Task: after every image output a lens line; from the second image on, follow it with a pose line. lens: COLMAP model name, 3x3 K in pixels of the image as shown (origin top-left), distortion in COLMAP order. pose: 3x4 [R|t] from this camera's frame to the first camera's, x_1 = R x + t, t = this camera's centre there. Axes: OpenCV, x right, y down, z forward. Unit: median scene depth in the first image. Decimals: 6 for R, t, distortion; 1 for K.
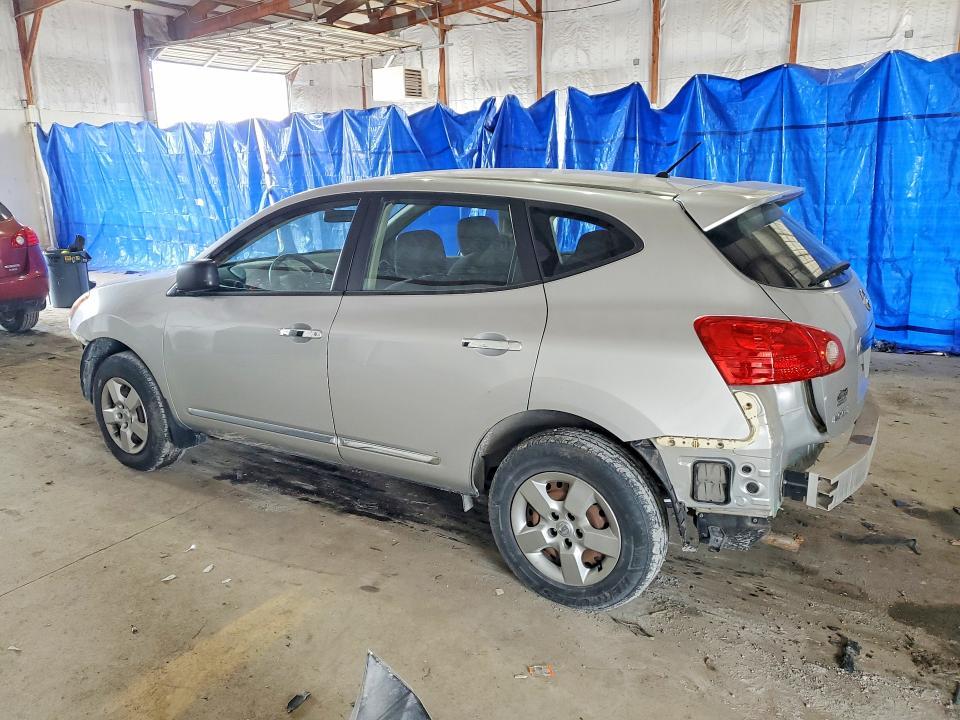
lens RADIAL K [[738.4, 0, 459.2], [0, 738.4, 341.8], [0, 0, 1]] dist [0.007222, 0.004216]
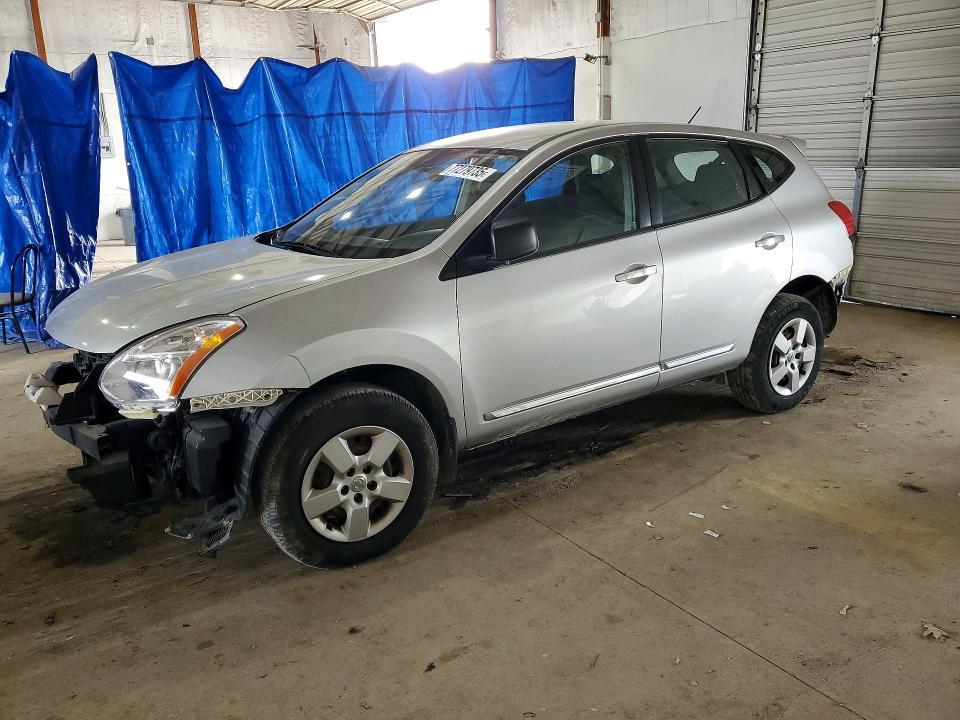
lens RADIAL K [[738.4, 0, 467.3], [0, 738.4, 344.3], [0, 0, 1]] dist [0.007222, 0.004216]
pose [[0.396419, -0.219329, 0.891486, -1.111091], [0.227864, 0.964165, 0.135885, -0.099038], [-0.889342, 0.149270, 0.432190, 0.703393]]
